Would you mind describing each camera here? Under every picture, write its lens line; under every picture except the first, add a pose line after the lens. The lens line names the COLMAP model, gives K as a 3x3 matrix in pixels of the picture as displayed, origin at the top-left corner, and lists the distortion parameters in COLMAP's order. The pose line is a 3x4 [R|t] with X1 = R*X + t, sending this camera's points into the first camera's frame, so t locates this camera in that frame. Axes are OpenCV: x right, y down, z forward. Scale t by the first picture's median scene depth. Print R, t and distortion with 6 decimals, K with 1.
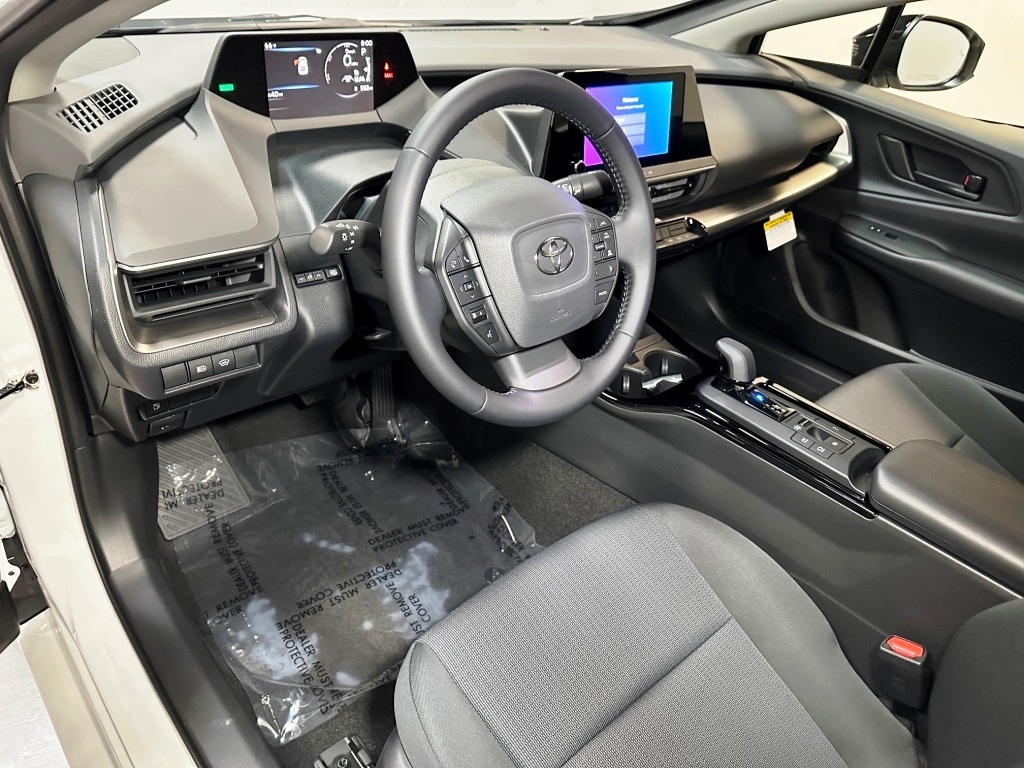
lens RADIAL K [[736.6, 0, 512.0], [0, 736.6, 384.0], [0, 0, 1]] dist [0.002431, -0.047278]
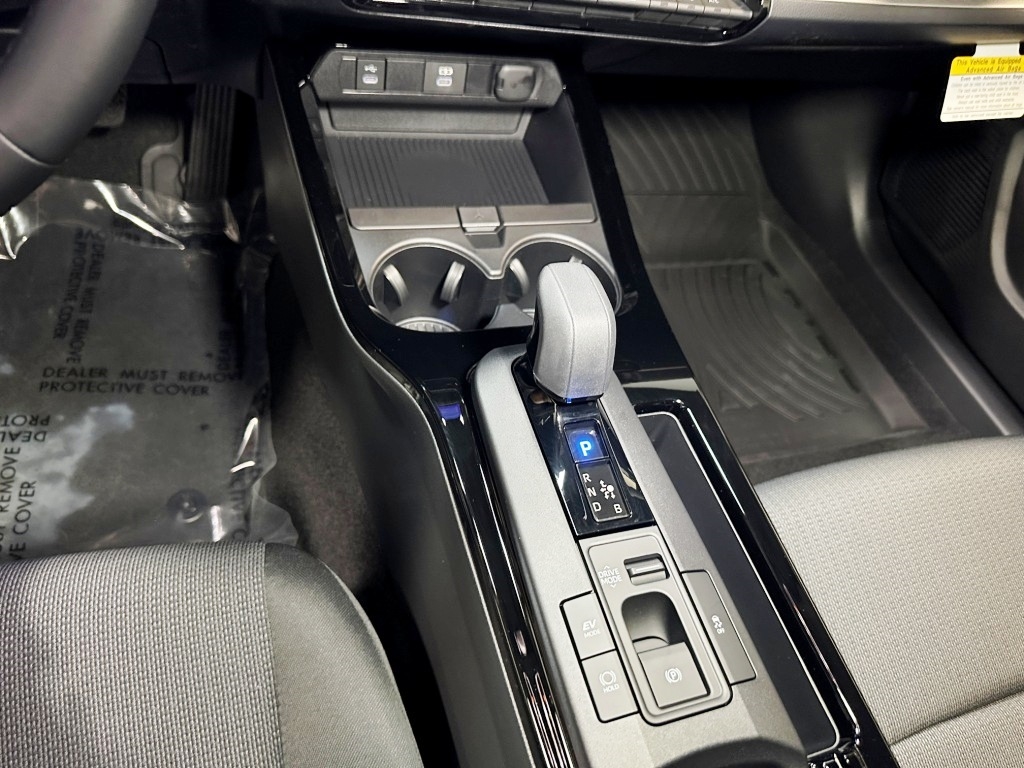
lens RADIAL K [[736.6, 0, 512.0], [0, 736.6, 384.0], [0, 0, 1]] dist [0.002431, -0.047278]
pose [[0.902702, 0.386014, -0.190060, 0.302453], [-0.323868, 0.900401, 0.290494, -0.091141], [0.283265, -0.200675, 0.937811, 0.542064]]
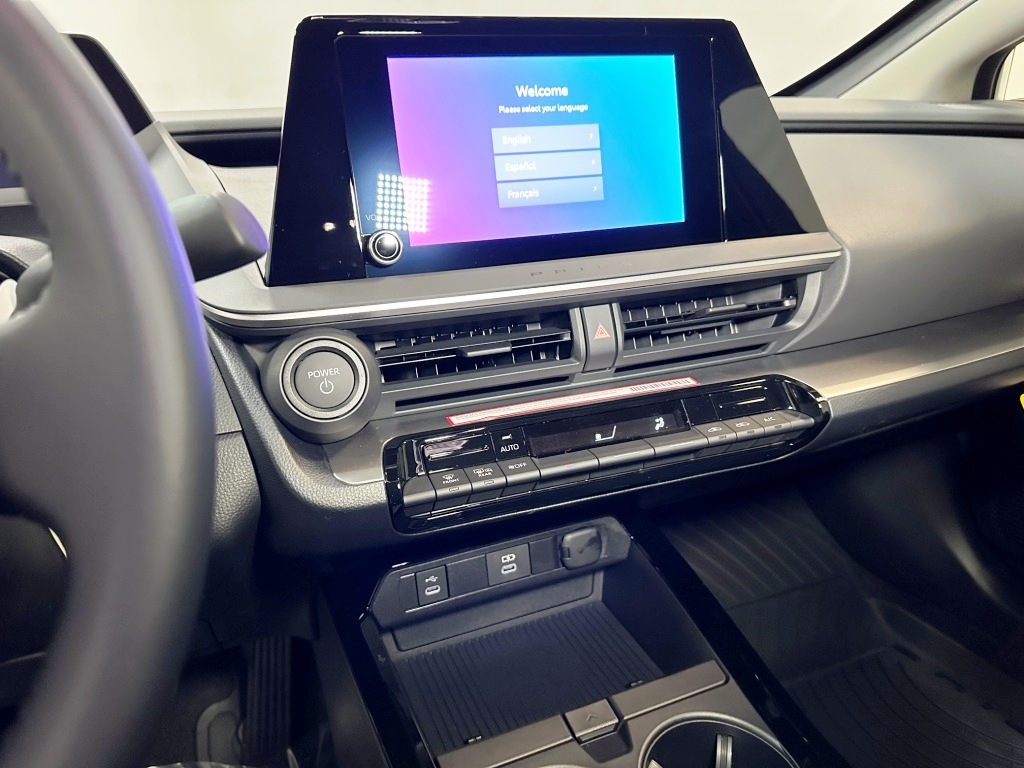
lens RADIAL K [[736.6, 0, 512.0], [0, 736.6, 384.0], [0, 0, 1]] dist [0.002431, -0.047278]
pose [[0.932067, -0.029122, -0.361113, 0.256300], [-0.067196, 0.965572, -0.251309, -0.112958], [0.355999, 0.258502, 0.898021, 0.597879]]
